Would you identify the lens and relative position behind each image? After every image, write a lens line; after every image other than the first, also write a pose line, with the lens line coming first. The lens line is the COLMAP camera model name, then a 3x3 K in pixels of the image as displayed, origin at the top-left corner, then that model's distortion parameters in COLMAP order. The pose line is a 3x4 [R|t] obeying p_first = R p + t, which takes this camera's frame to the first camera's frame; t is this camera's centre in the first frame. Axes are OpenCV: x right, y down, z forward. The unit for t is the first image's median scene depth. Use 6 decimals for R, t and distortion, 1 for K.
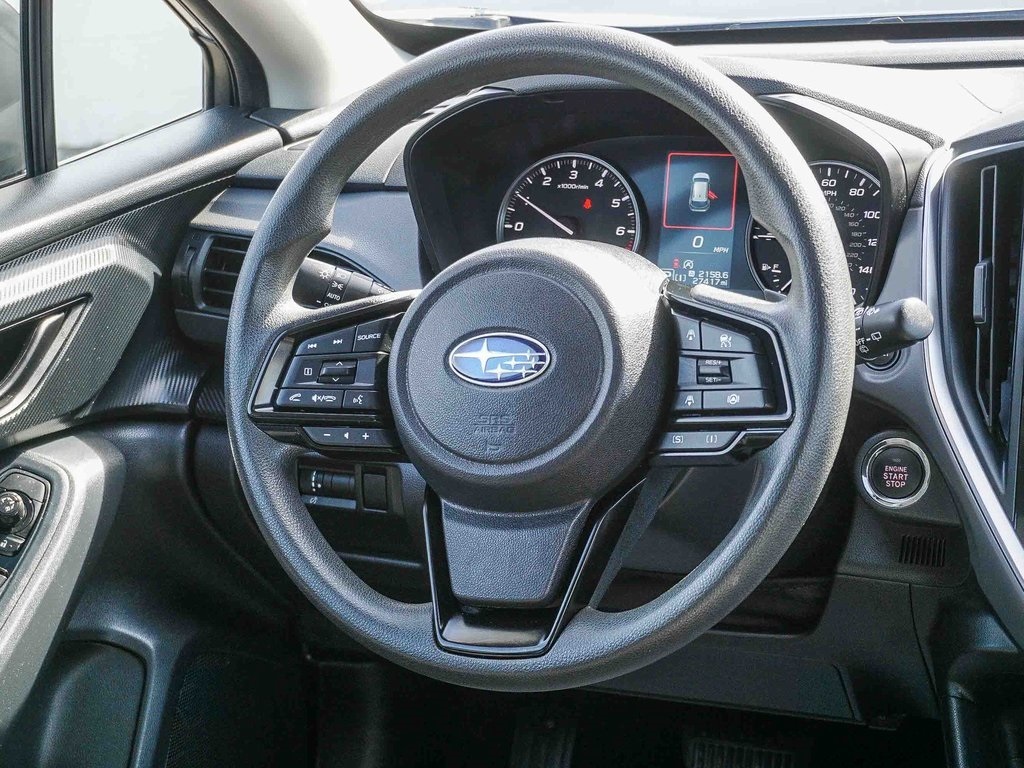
lens RADIAL K [[2192.9, 0, 504.5], [0, 2192.9, 380.9], [0, 0, 1]] dist [0.015438, 0.000000]
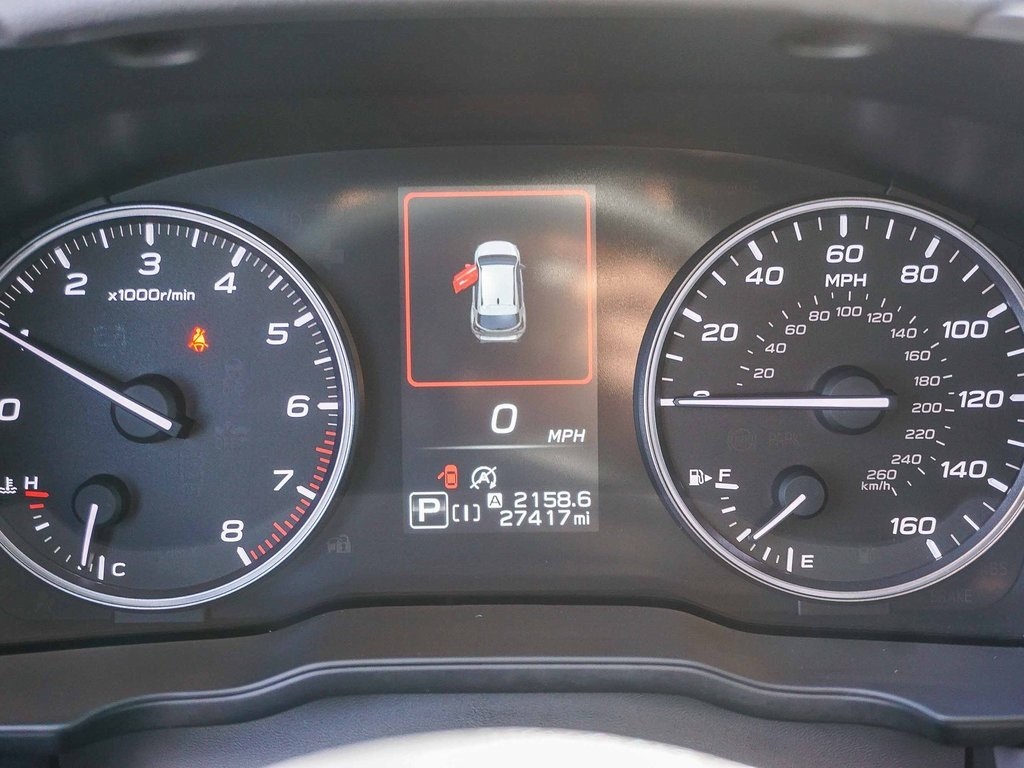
lens RADIAL K [[1385.6, 0, 510.5], [0, 1385.6, 381.0], [0, 0, 1]] dist [0.049723, 0.000000]
pose [[0.923704, -0.104176, 0.368671, -0.001498], [0.079699, 0.993518, 0.081054, -0.093256], [-0.374725, -0.045487, 0.926019, 0.796940]]
